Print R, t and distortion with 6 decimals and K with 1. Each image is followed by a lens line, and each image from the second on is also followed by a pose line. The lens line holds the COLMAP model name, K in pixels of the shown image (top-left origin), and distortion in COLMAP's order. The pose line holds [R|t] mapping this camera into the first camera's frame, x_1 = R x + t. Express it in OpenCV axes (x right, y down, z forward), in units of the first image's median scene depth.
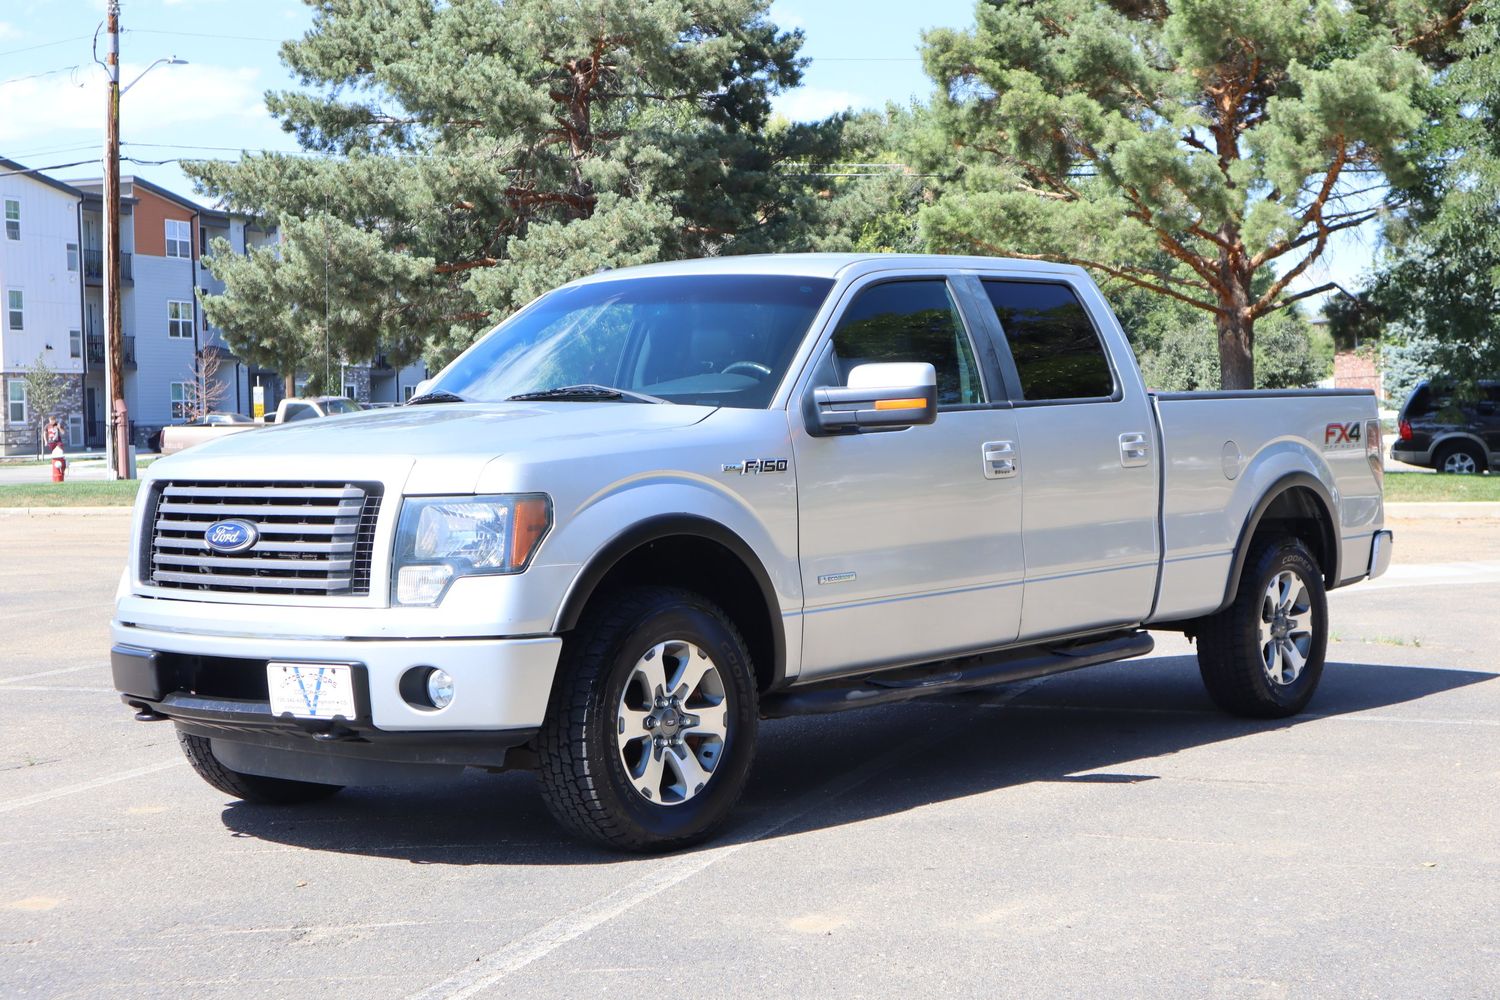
lens RADIAL K [[2441.1, 0, 750.0], [0, 2441.1, 500.0], [0, 0, 1]] dist [0.043302, 0.216426]
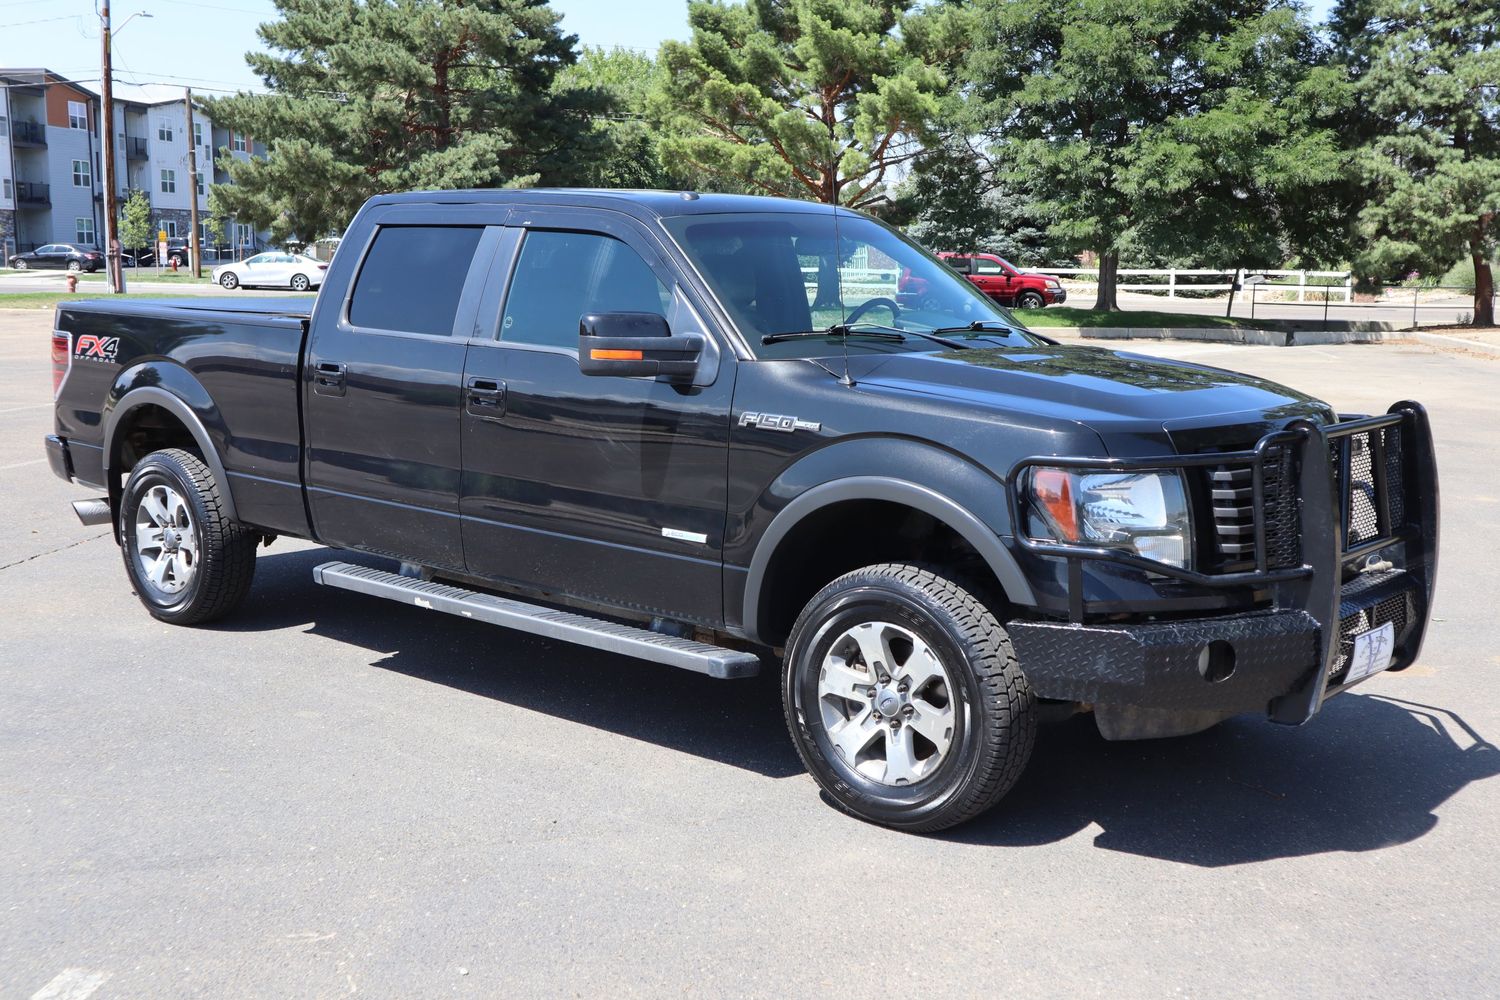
lens RADIAL K [[2120.6, 0, 754.9], [0, 2120.6, 495.7], [0, 0, 1]] dist [0.007516, -0.087866]
pose [[0.977779, 0.005667, 0.209560, -0.162825], [-0.025170, 0.995577, 0.090518, -0.013236], [-0.208120, -0.093782, 0.973597, -0.445939]]
